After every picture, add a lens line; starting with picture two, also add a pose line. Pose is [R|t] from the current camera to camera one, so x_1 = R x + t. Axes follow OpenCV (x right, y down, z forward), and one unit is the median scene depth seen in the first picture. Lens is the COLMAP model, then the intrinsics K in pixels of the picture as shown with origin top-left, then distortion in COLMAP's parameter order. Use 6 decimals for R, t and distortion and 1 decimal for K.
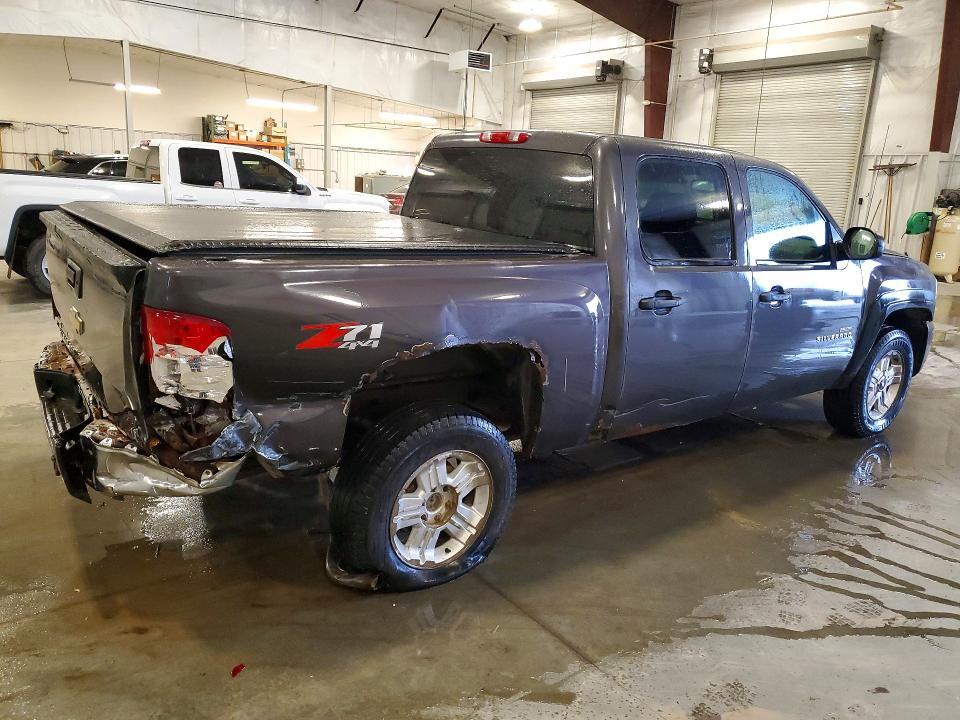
lens RADIAL K [[759.9, 0, 472.2], [0, 759.9, 360.1], [0, 0, 1]] dist [0.020507, -0.007839]
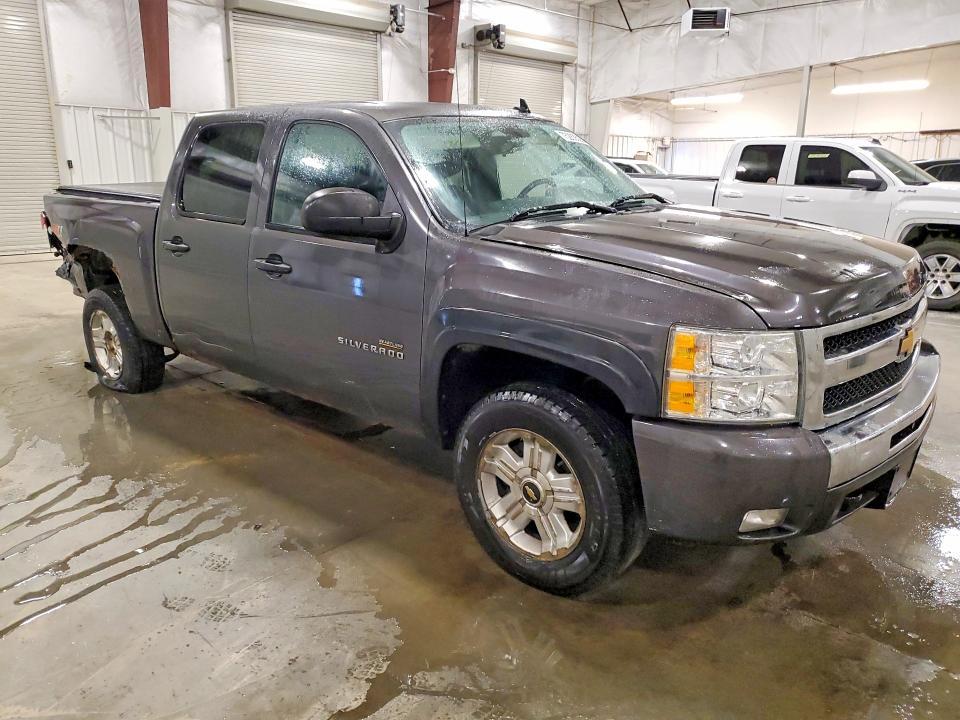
lens RADIAL K [[759.9, 0, 472.3], [0, 759.9, 361.8], [0, 0, 1]] dist [0.020507, -0.007839]
pose [[0.163911, 0.201294, -0.965719, 1.362479], [-0.224638, 0.960856, 0.162153, -0.183102], [0.960558, 0.190358, 0.202713, 1.092929]]
